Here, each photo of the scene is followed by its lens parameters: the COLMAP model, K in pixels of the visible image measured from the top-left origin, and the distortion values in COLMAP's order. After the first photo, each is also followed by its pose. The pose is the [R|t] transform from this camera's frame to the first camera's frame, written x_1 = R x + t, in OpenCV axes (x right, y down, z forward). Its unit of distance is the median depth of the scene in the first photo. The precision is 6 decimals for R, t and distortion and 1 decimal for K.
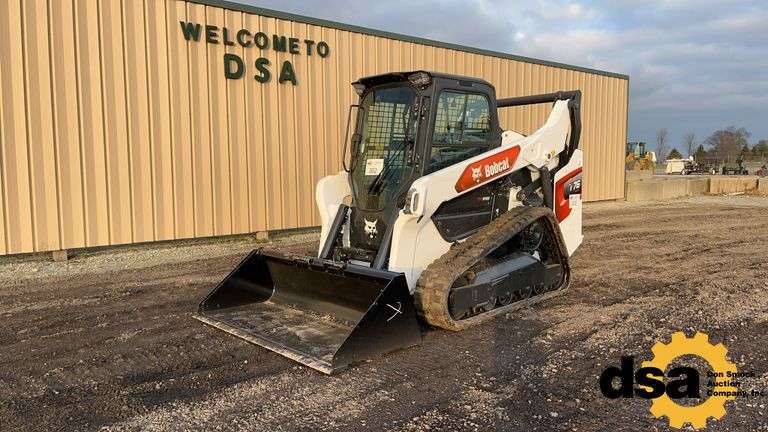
lens RADIAL K [[634.4, 0, 384.0], [0, 634.4, 216.0], [0, 0, 1]] dist [0.008390, 0.001265]
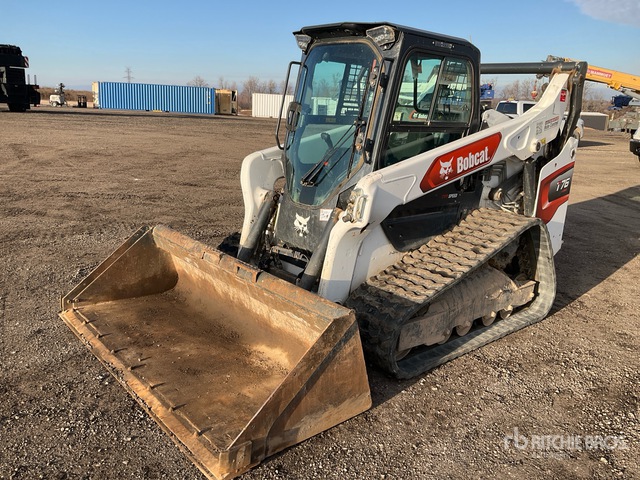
lens RADIAL K [[534.3, 0, 320.0], [0, 534.3, 240.0], [0, 0, 1]] dist [-0.007635, -0.006179]
pose [[0.996177, 0.080431, -0.034081, 0.023924], [-0.074092, 0.984643, 0.158080, -0.068070], [0.046272, -0.154951, 0.986838, 0.332488]]
